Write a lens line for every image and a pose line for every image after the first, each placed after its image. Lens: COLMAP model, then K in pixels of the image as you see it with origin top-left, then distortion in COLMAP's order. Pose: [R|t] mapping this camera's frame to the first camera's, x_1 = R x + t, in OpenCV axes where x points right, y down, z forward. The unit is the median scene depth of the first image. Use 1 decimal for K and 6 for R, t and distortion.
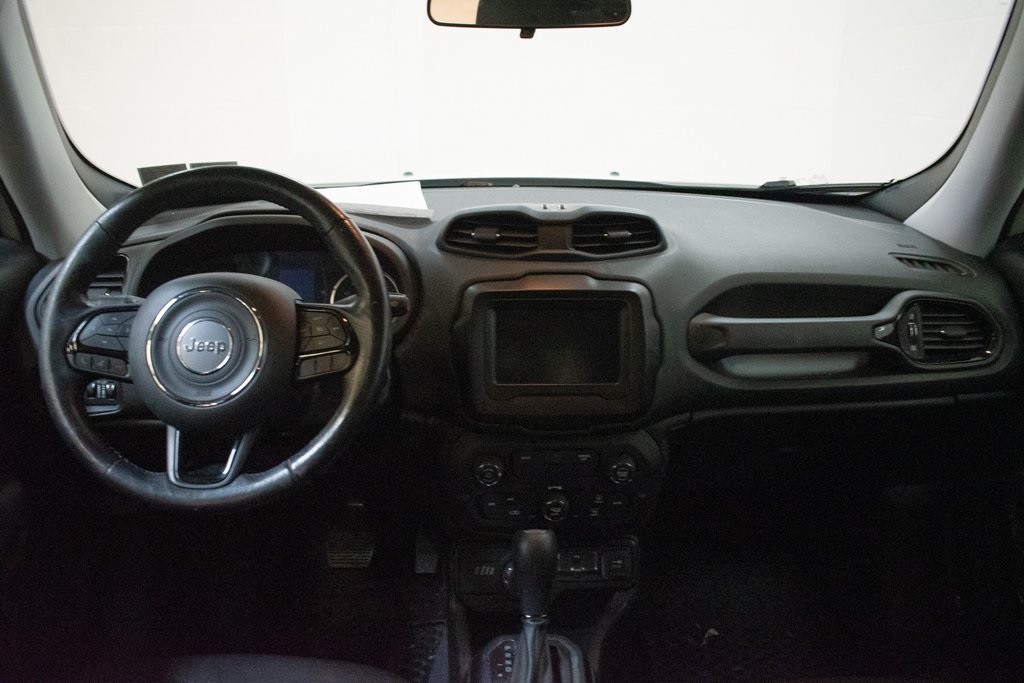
lens RADIAL K [[823.5, 0, 512.0], [0, 823.5, 341.5], [0, 0, 1]] dist [-0.090390, 0.015207]
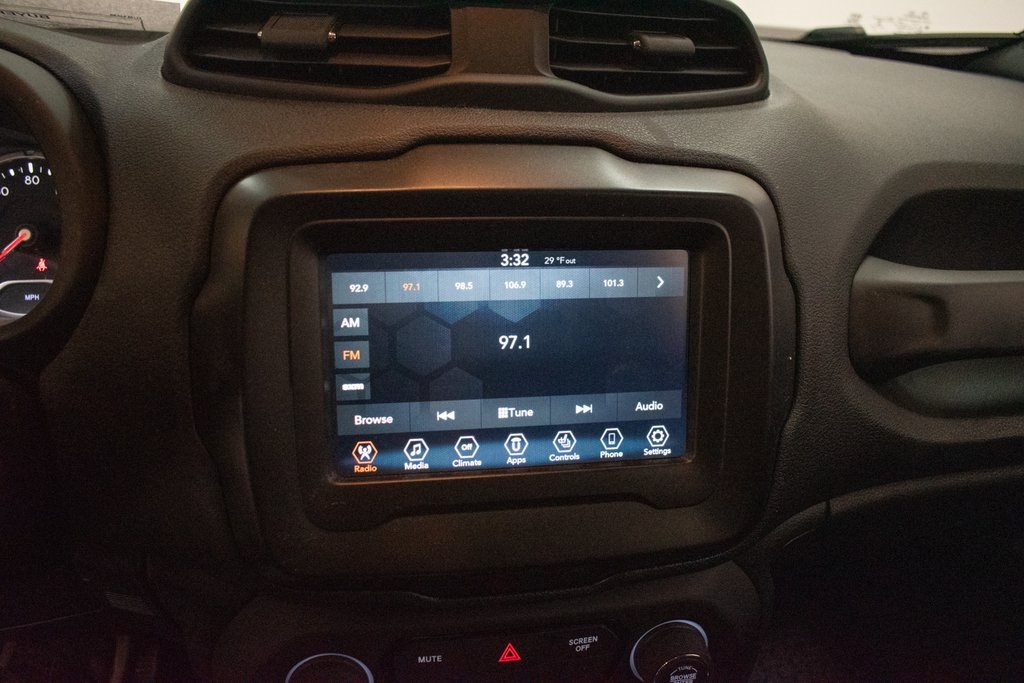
lens RADIAL K [[767.9, 0, 512.0], [0, 767.9, 341.5], [0, 0, 1]] dist [-0.096488, 0.003354]
pose [[0.984373, -0.025942, 0.174174, -0.001685], [0.010191, 0.995824, 0.090722, -0.034812], [-0.175800, -0.087530, 0.980527, 0.804174]]
